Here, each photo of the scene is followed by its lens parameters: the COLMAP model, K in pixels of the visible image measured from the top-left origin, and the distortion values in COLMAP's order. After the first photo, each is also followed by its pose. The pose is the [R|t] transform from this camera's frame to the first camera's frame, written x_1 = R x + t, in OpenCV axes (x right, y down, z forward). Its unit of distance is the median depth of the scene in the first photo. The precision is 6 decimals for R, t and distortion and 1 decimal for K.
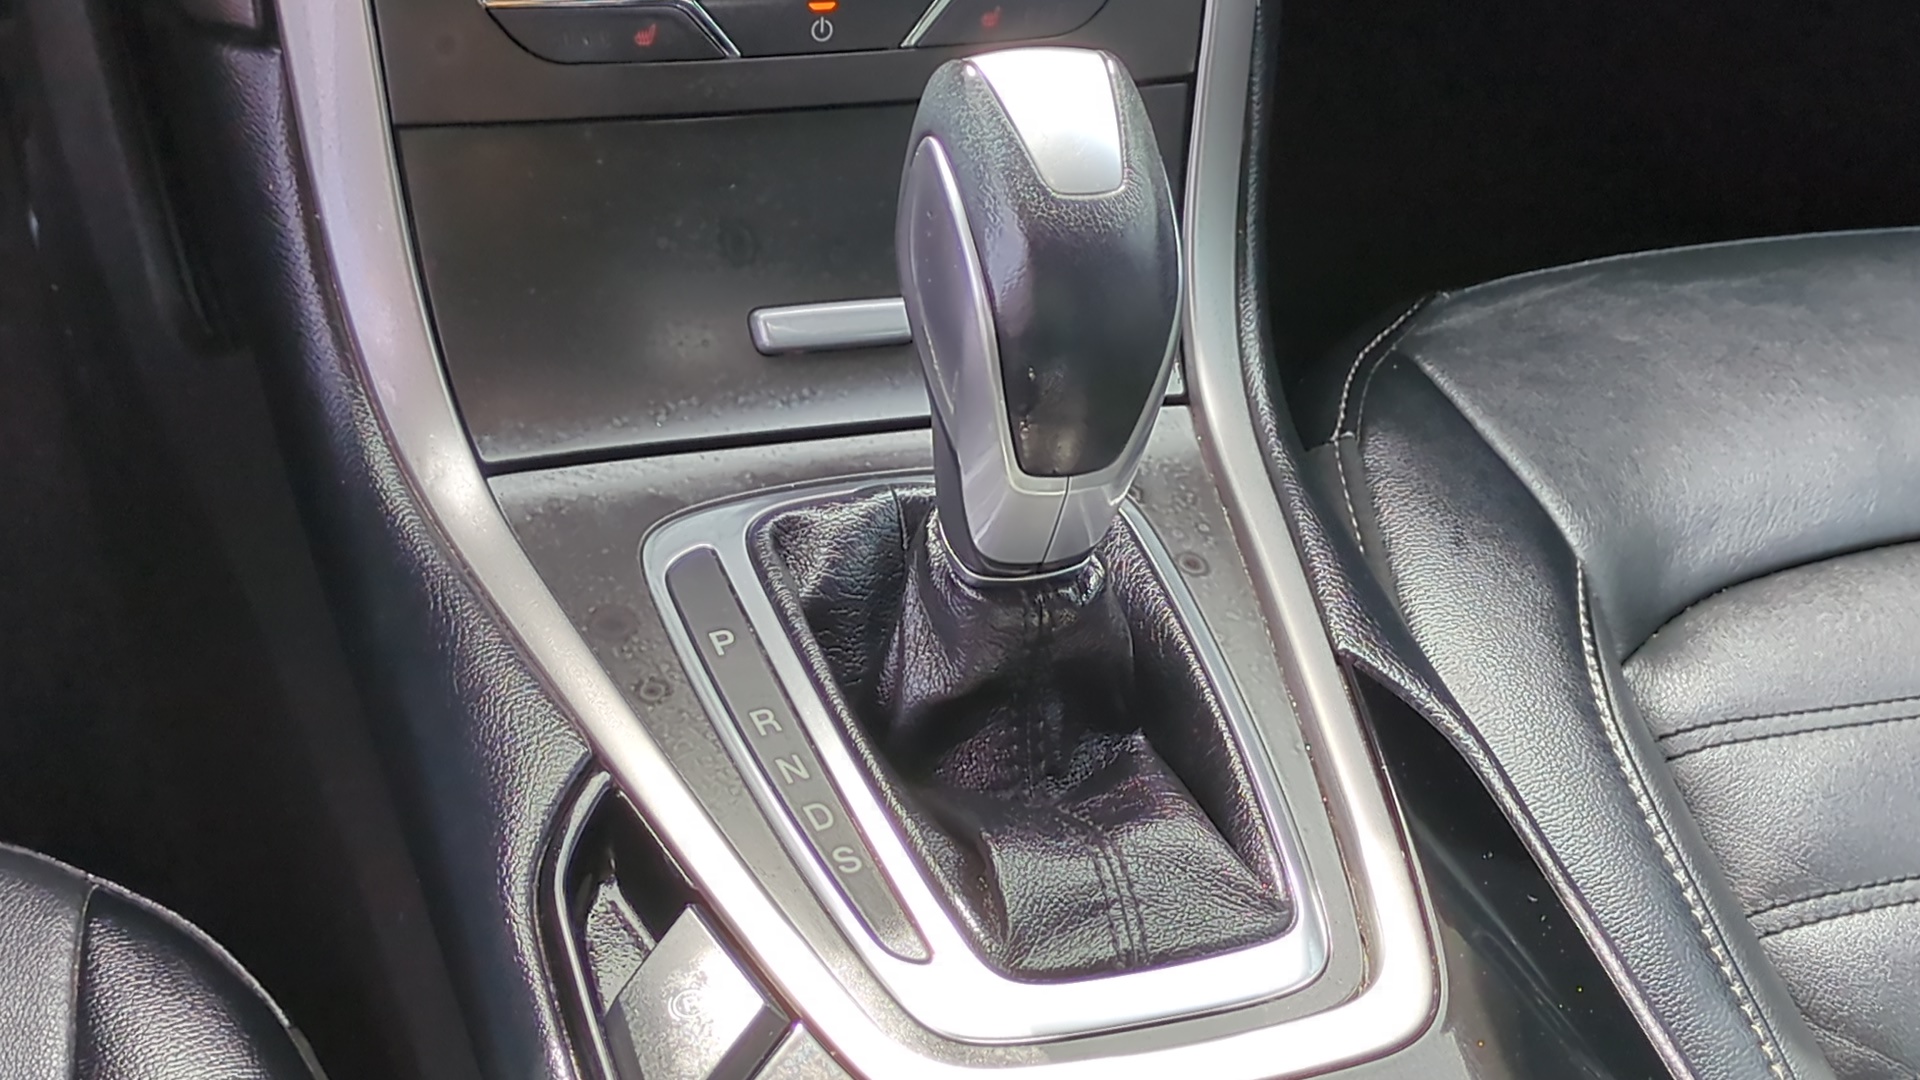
lens RADIAL K [[3255.4, 0, 960.0], [0, 3255.4, 540.0], [0, 0, 1]] dist [0.051200, -0.076197]
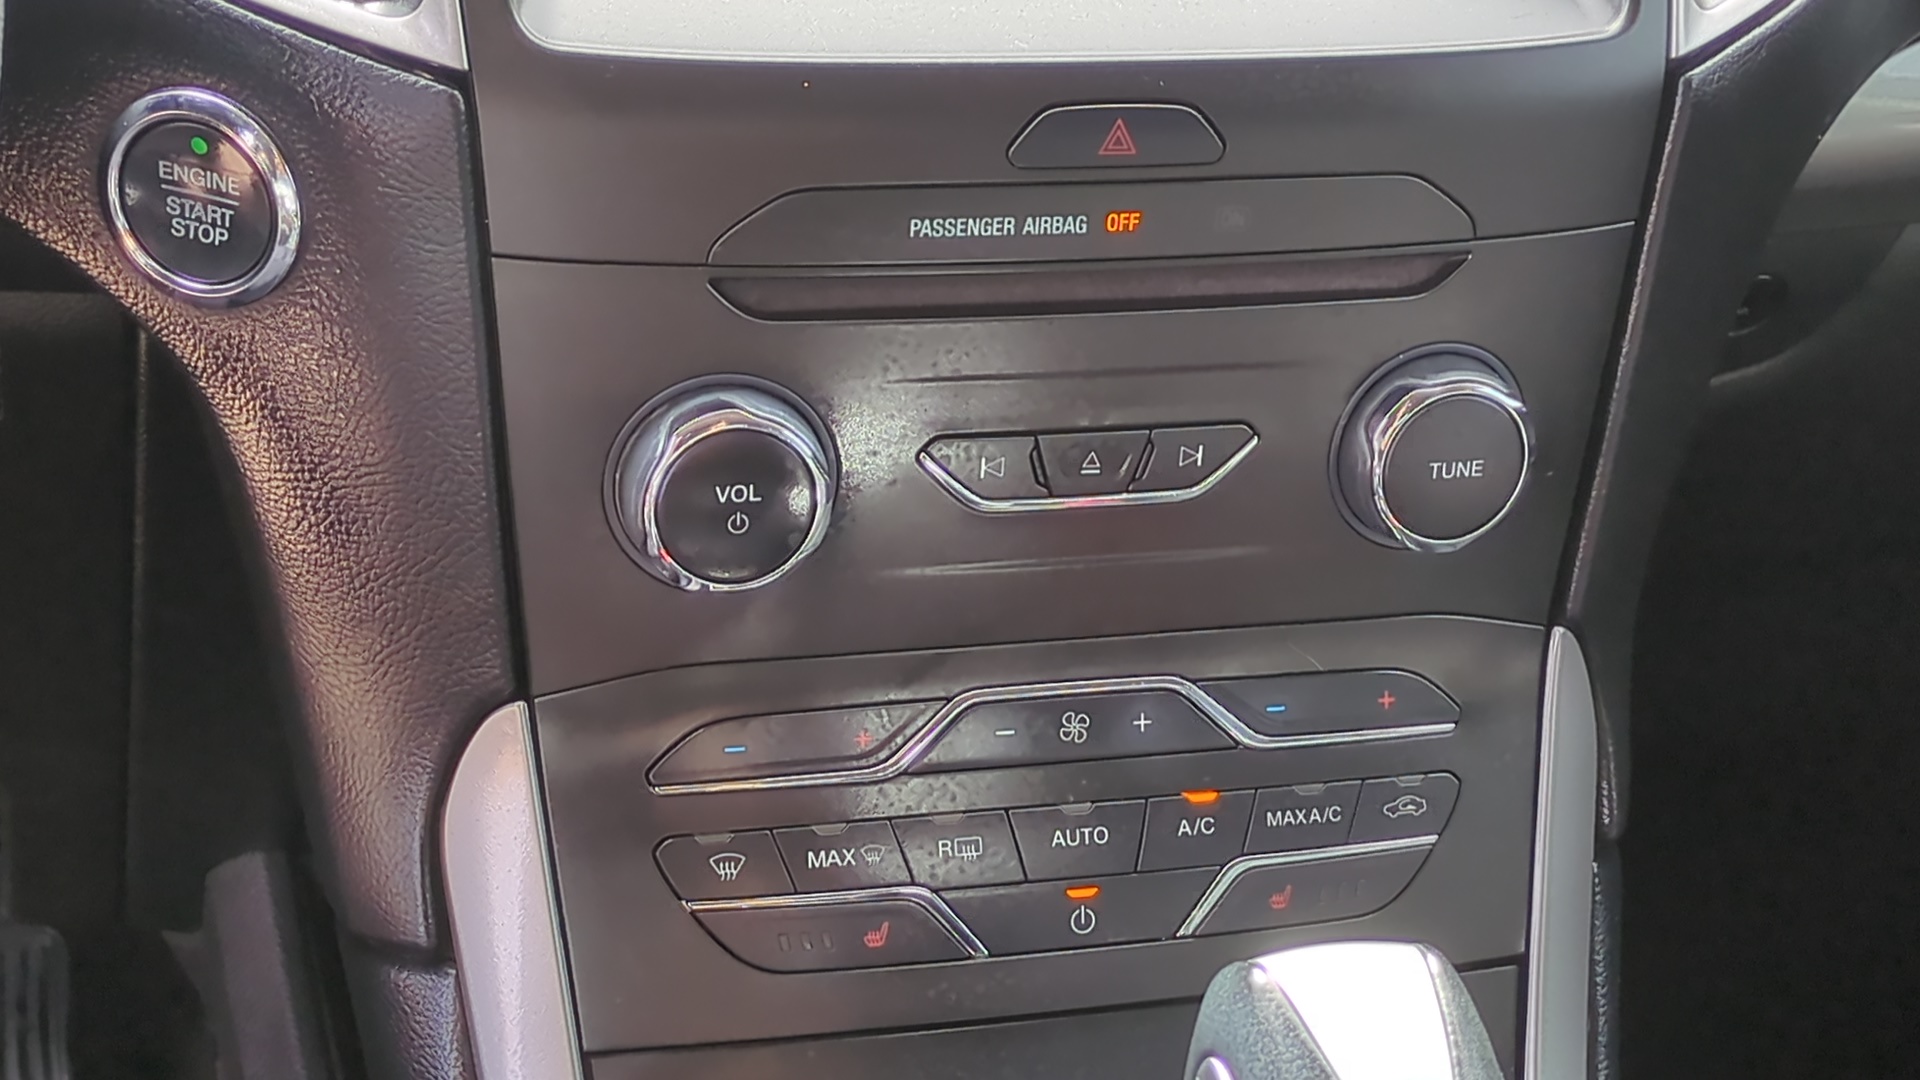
lens RADIAL K [[3255.4, 0, 960.0], [0, 3255.4, 540.0], [0, 0, 1]] dist [0.051200, -0.076197]
pose [[0.995420, -0.046045, -0.083780, 0.001782], [0.023129, 0.966325, -0.256285, -0.035766], [0.092759, 0.253173, 0.962964, 0.153728]]
